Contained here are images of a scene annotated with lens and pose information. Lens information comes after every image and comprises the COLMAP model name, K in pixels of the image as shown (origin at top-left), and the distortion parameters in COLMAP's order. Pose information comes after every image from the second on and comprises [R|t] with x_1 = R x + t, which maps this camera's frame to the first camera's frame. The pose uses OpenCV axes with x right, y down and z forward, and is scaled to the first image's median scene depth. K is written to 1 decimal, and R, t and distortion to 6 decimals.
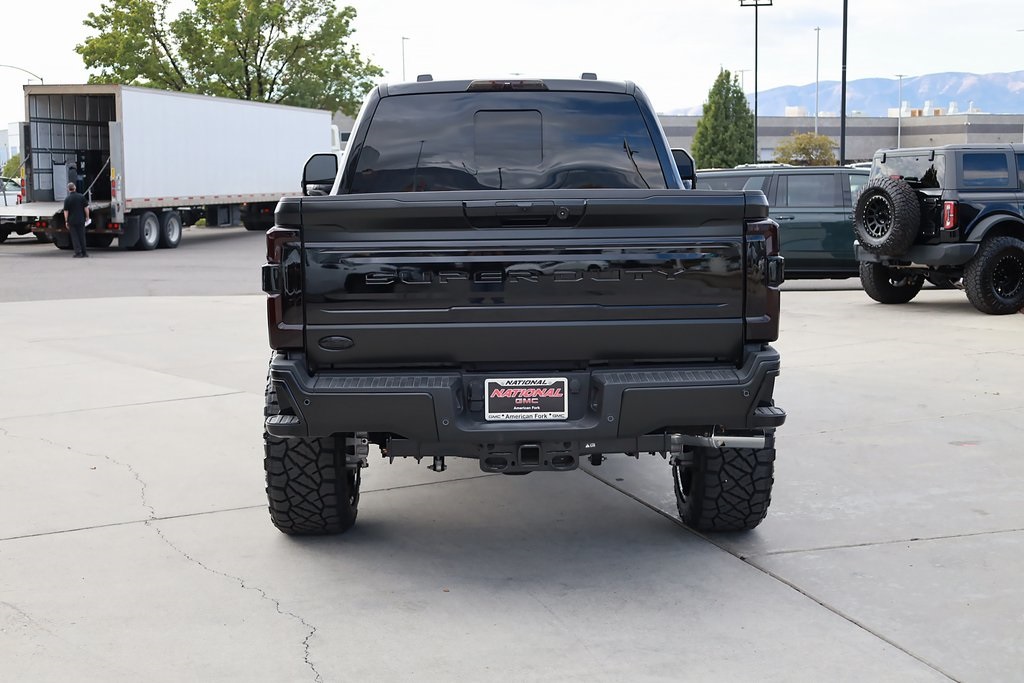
lens RADIAL K [[1423.7, 0, 512.0], [0, 1423.7, 341.5], [0, 0, 1]] dist [0.008611, 0.014734]
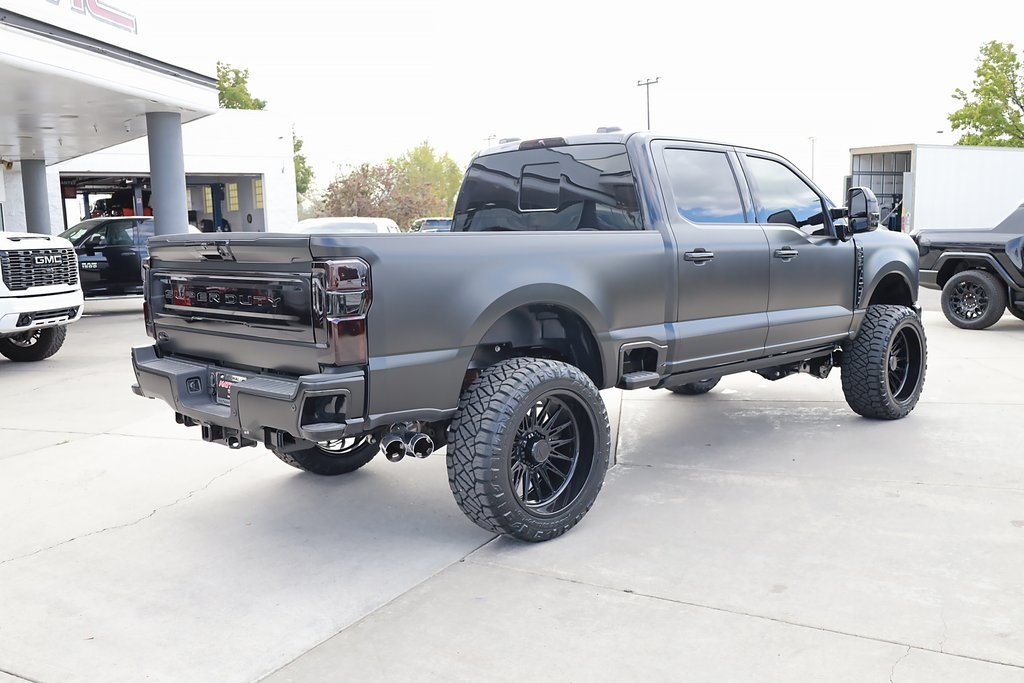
lens RADIAL K [[1003.0, 0, 512.0], [0, 1003.0, 341.5], [0, 0, 1]] dist [-0.021336, 0.018313]
pose [[0.655347, 0.085478, -0.750476, 0.616979], [-0.076143, 0.995991, 0.046951, -0.048016], [0.751481, 0.026375, 0.659228, 0.410549]]
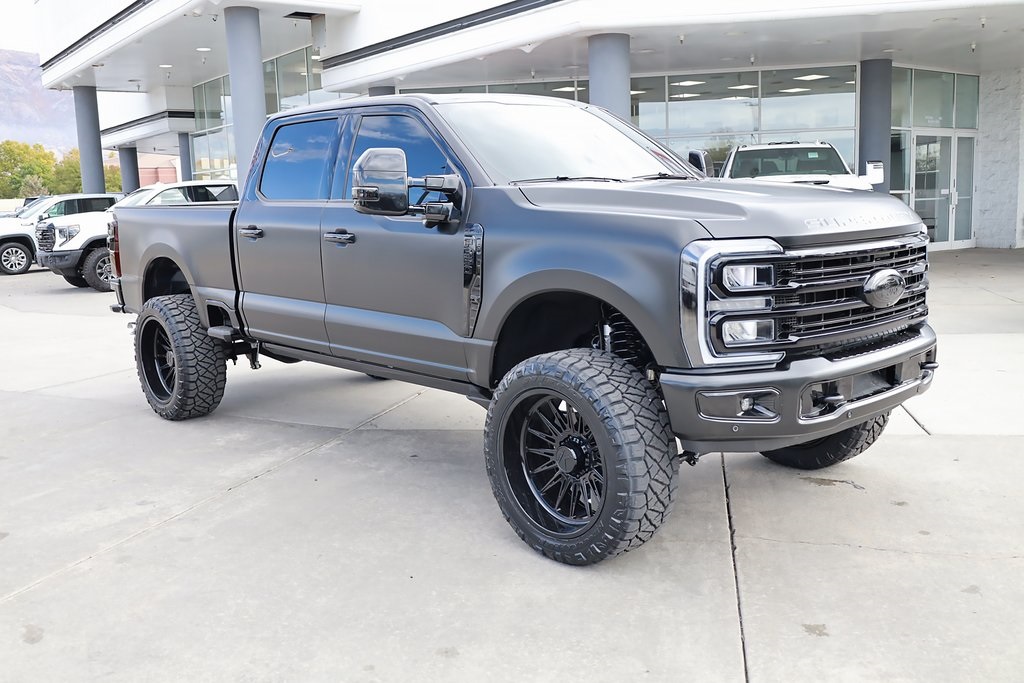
lens RADIAL K [[1003.0, 0, 512.0], [0, 1003.0, 341.5], [0, 0, 1]] dist [-0.021336, 0.018313]
pose [[-0.807102, 0.129057, -0.576134, 0.434755], [-0.023090, 0.968171, 0.249222, -0.207129], [0.589960, 0.214451, -0.778433, 1.775637]]
